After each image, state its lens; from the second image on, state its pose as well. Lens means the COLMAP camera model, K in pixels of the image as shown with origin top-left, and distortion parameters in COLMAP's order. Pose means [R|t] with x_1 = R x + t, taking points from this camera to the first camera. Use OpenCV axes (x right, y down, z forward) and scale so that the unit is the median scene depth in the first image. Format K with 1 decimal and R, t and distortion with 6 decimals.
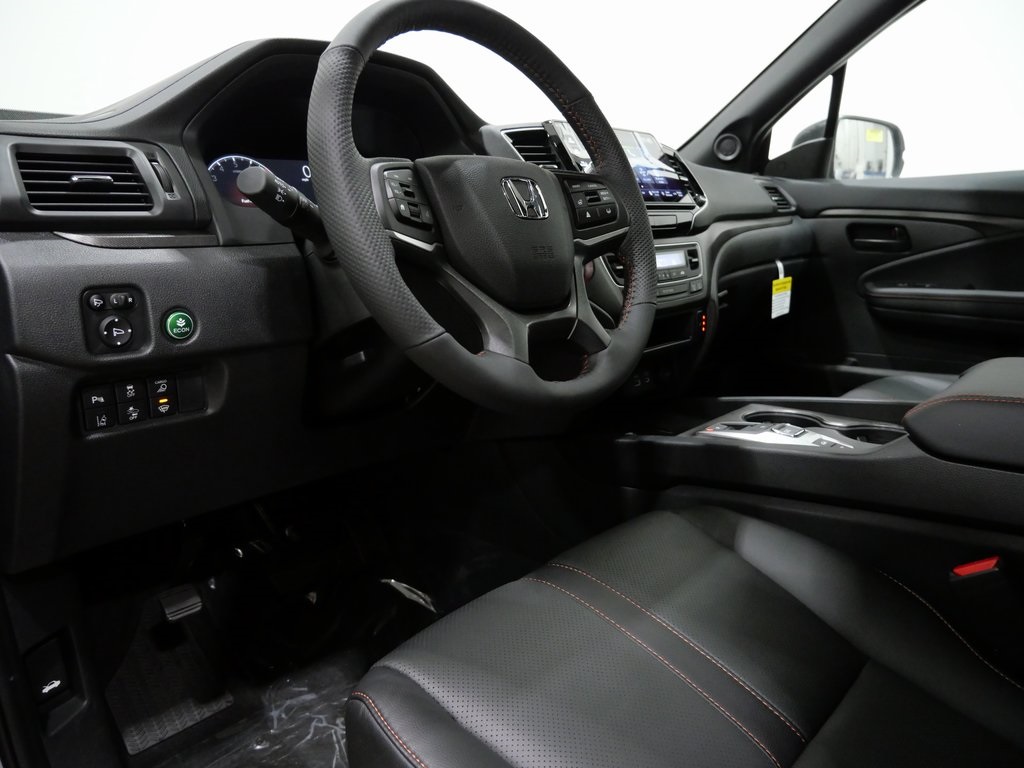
lens RADIAL K [[736.5, 0, 512.0], [0, 736.5, 384.0], [0, 0, 1]] dist [-0.039982, 0.005381]
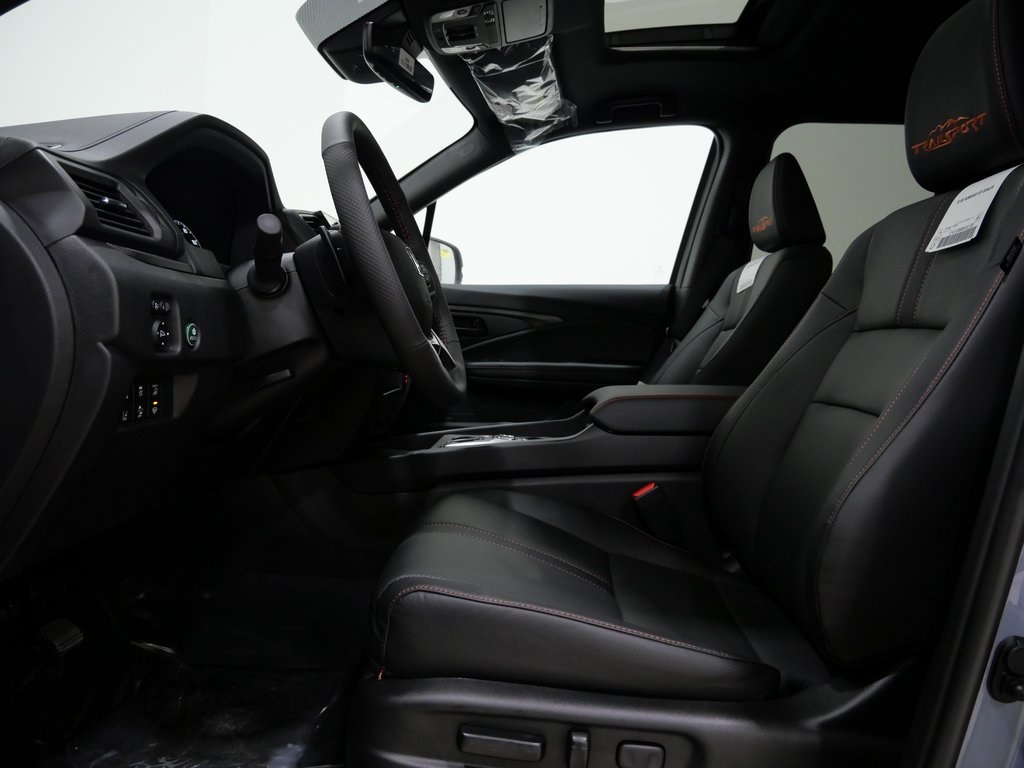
lens RADIAL K [[736.5, 0, 512.0], [0, 736.5, 384.0], [0, 0, 1]] dist [-0.039982, 0.005381]
pose [[0.762673, 0.000735, 0.646784, -0.625248], [0.095426, 0.988928, -0.113648, 0.137887], [-0.639706, 0.148397, 0.754158, -0.153591]]
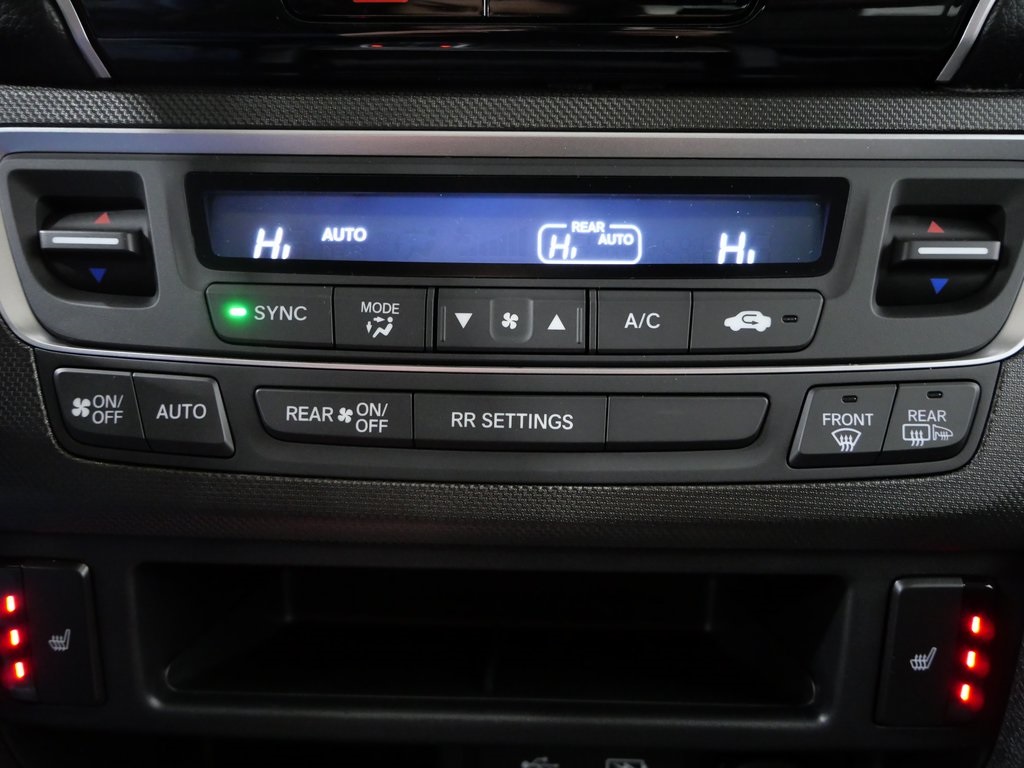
lens RADIAL K [[890.0, 0, 512.0], [0, 890.0, 384.0], [0, 0, 1]] dist [-0.006294, -0.005400]
pose [[0.645502, 0.209737, -0.734396, 0.459373], [-0.183234, 0.976000, 0.117683, -0.204647], [0.741453, 0.058602, 0.668441, 1.128432]]
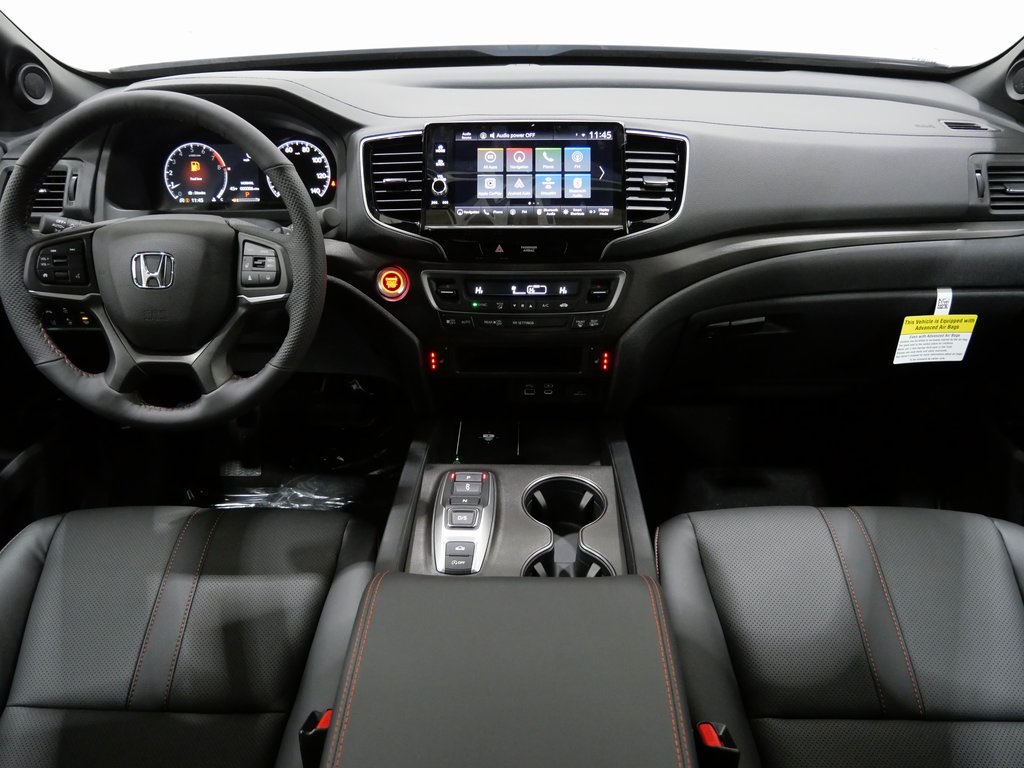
lens RADIAL K [[736.5, 0, 512.0], [0, 736.5, 384.0], [0, 0, 1]] dist [-0.039982, 0.005381]
pose [[0.654487, 0.405676, -0.638024, 1.076885], [-0.165783, 0.900329, 0.402397, -0.557769], [0.737674, -0.157590, 0.656507, 0.473893]]
